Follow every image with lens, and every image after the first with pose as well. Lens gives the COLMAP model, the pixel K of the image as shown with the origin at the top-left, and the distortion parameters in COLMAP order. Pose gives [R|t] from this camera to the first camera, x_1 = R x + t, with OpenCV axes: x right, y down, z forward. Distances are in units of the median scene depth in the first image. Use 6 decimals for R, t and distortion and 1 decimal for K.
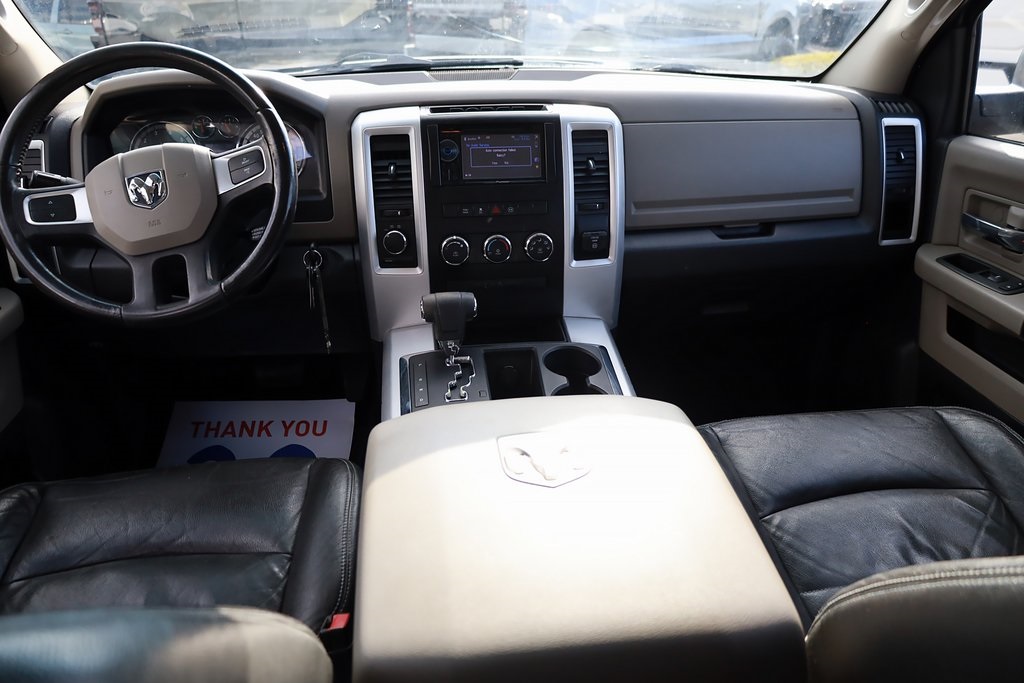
lens RADIAL K [[705.5, 0, 522.0], [0, 705.5, 335.7], [0, 0, 1]] dist [-0.002361, 0.000913]
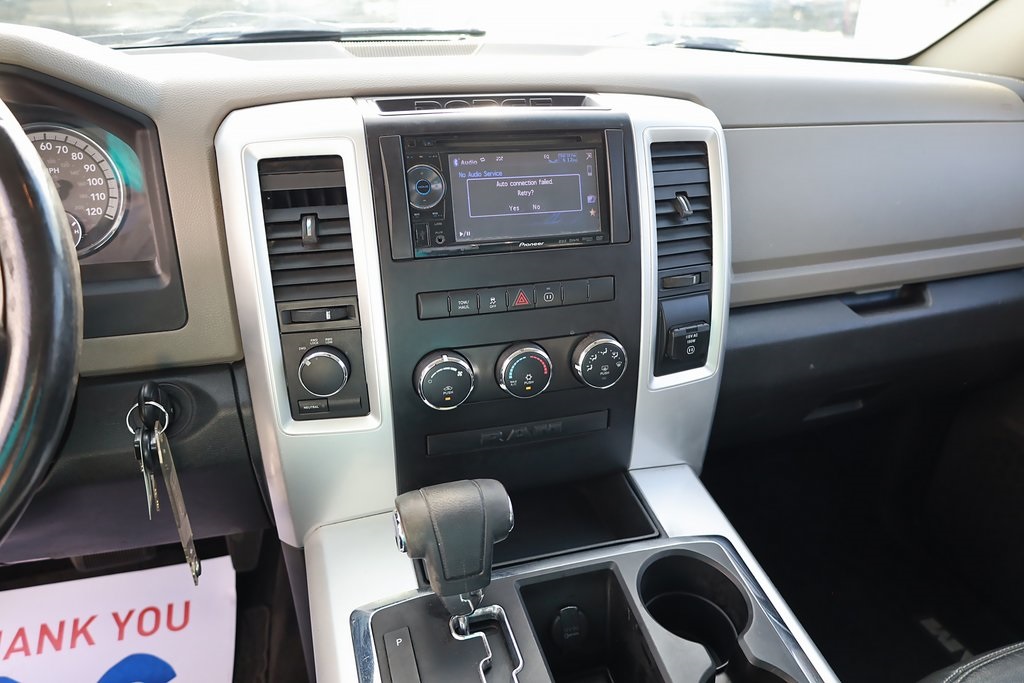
lens RADIAL K [[705.5, 0, 496.3], [0, 705.5, 330.7], [0, 0, 1]] dist [-0.002361, 0.000913]
pose [[0.985839, -0.055354, 0.158298, -0.135398], [0.055573, 0.998450, 0.003045, -0.155376], [-0.158221, 0.005796, 0.987387, 0.487559]]
